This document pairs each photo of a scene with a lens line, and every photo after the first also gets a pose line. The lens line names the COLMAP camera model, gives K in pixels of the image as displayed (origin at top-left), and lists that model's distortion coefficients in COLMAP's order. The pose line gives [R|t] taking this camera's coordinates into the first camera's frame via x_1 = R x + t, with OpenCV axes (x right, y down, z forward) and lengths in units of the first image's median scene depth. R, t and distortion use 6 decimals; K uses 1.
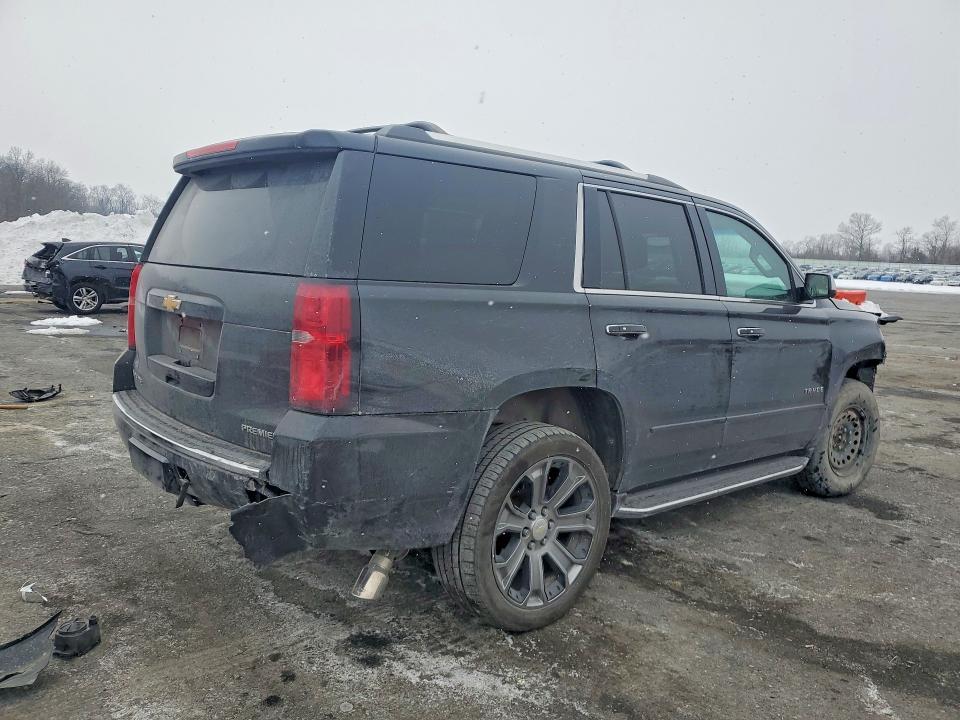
lens RADIAL K [[763.4, 0, 480.0], [0, 763.4, 360.0], [0, 0, 1]] dist [0.012857, 0.010932]
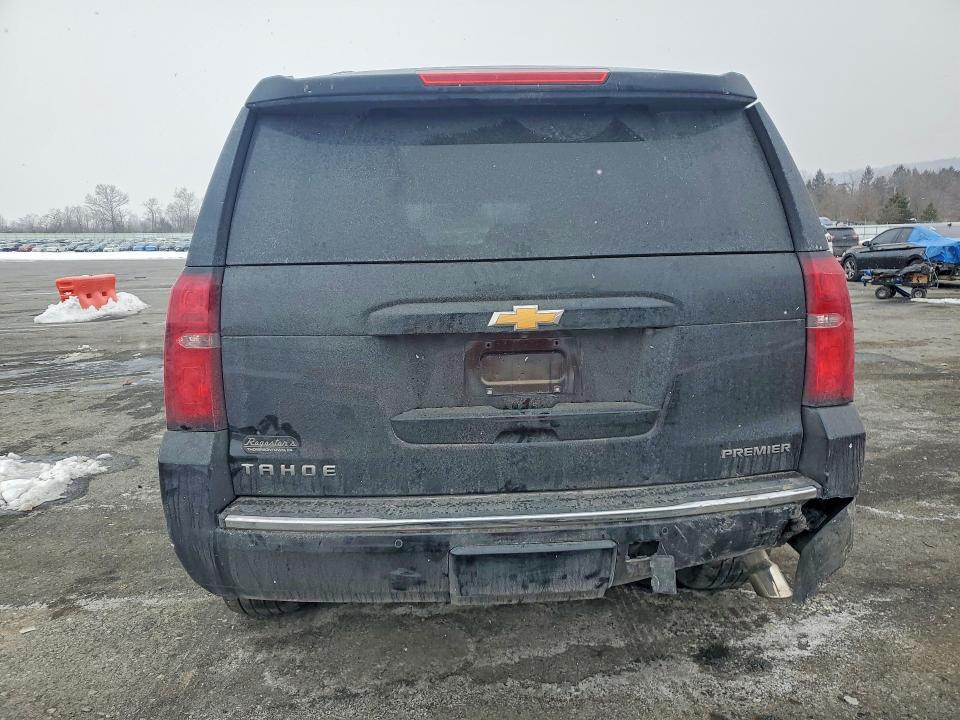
lens RADIAL K [[755.5, 0, 480.1], [0, 755.5, 367.4], [0, 0, 1]] dist [0.011635, 0.014715]
pose [[0.591538, -0.189902, 0.783594, -0.933470], [0.153039, 0.980645, 0.122128, -0.116764], [-0.791620, 0.047677, 0.609151, 0.646064]]
